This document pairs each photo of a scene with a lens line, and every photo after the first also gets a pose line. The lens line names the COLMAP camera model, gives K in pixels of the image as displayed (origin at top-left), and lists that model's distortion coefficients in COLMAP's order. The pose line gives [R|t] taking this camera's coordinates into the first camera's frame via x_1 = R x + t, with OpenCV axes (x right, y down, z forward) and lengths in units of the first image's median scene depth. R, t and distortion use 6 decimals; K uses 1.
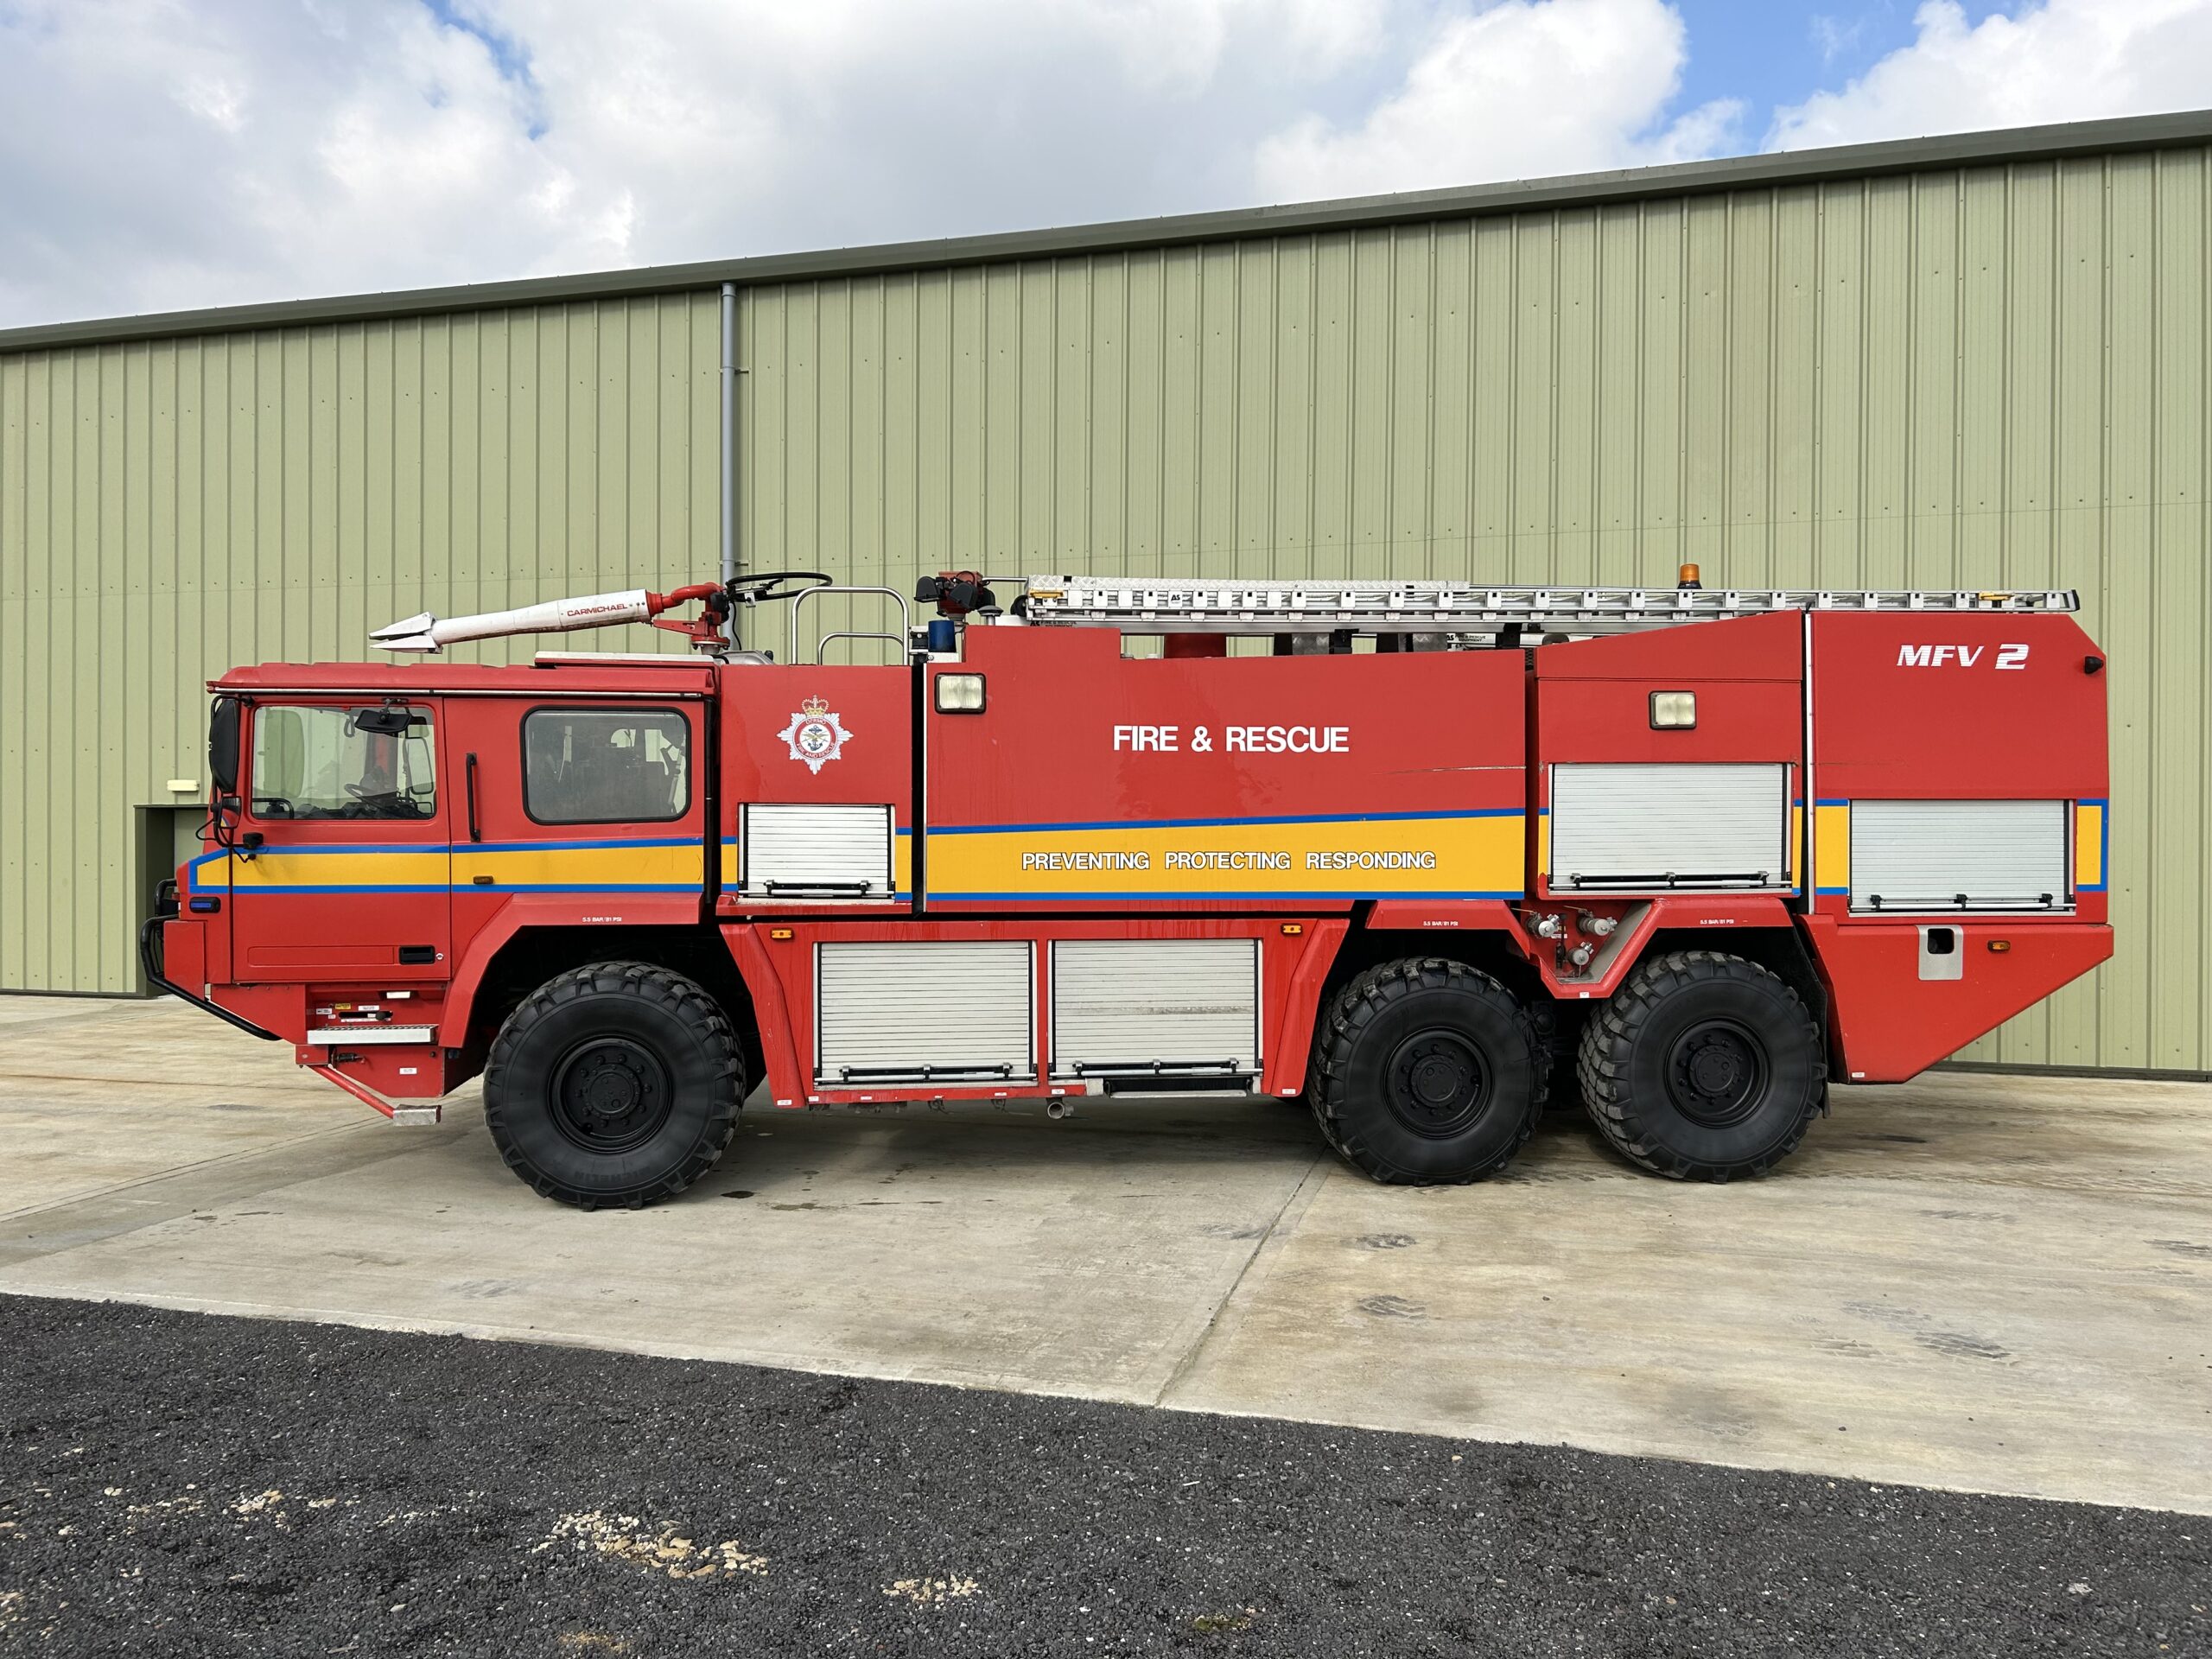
lens RADIAL K [[1657.0, 0, 1106.0], [0, 1657.0, 829.5], [0, 0, 1]] dist [0.056582, -0.002367]
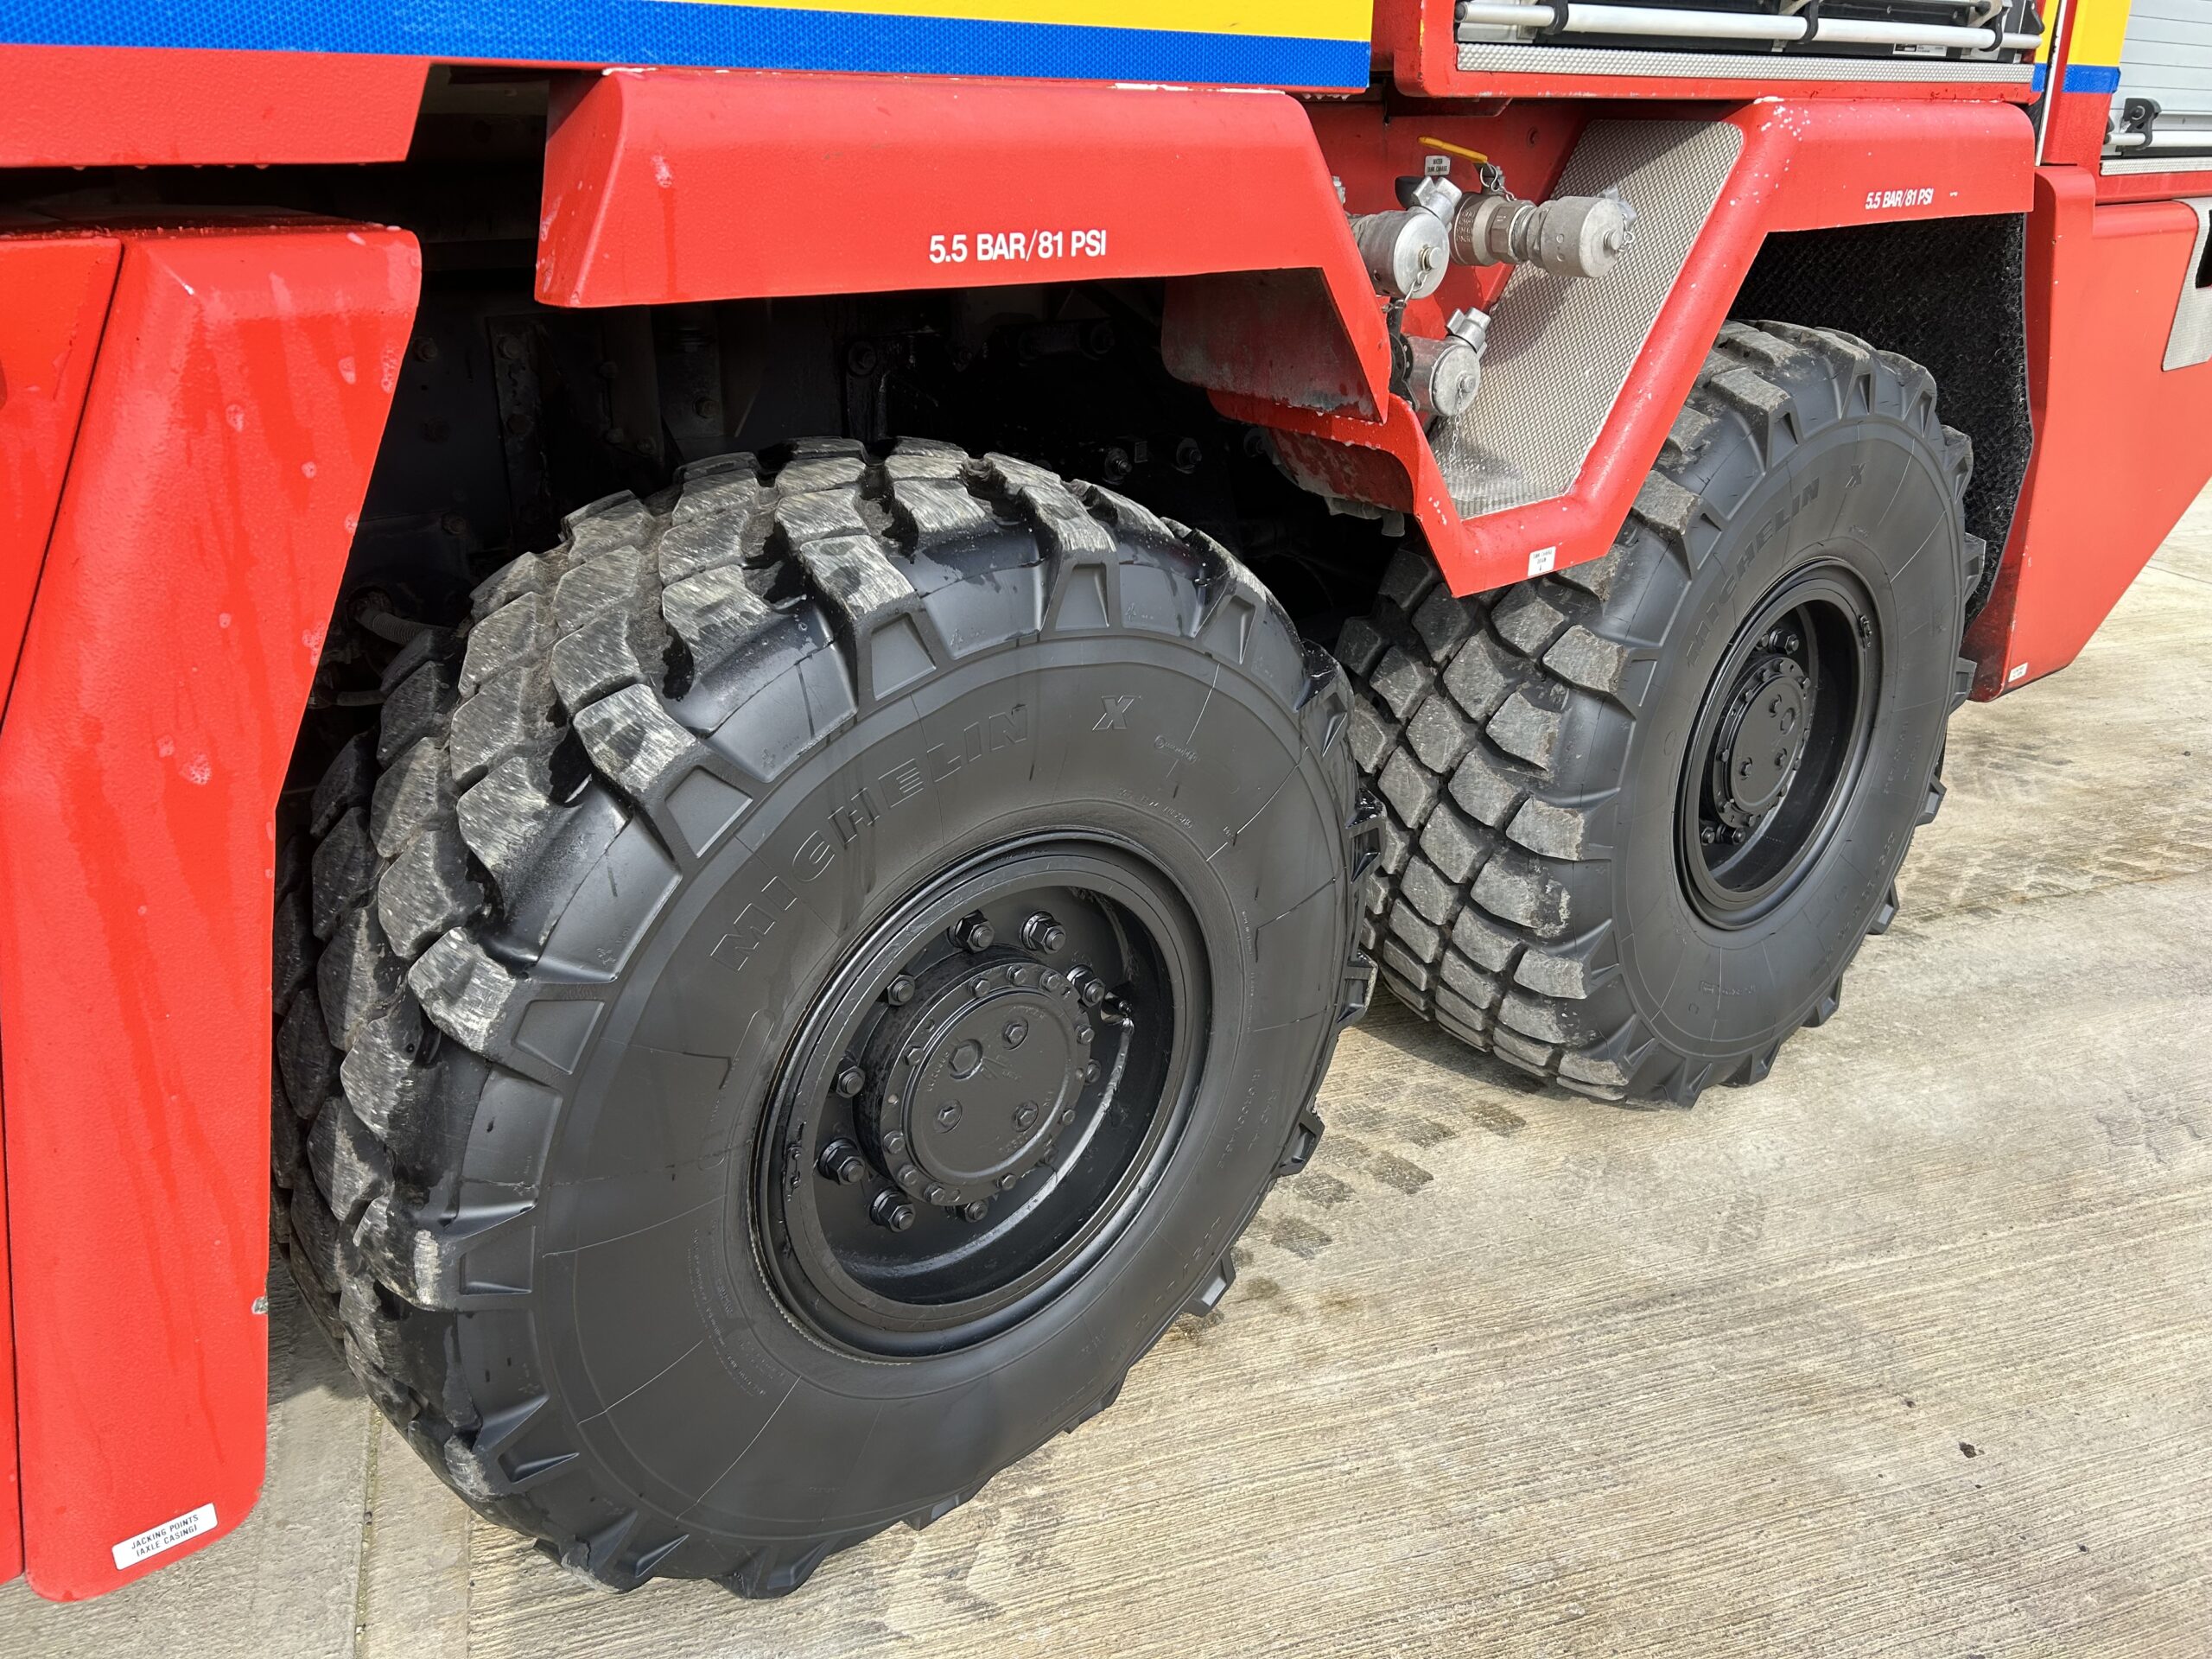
lens RADIAL K [[1657.0, 0, 1106.0], [0, 1657.0, 829.5], [0, 0, 1]] dist [0.056582, -0.002367]
pose [[0.829941, -0.213404, 0.515419, 0.114424], [-0.002404, 0.922559, 0.385848, 0.046052], [-0.557846, -0.321470, 0.765157, 0.852962]]
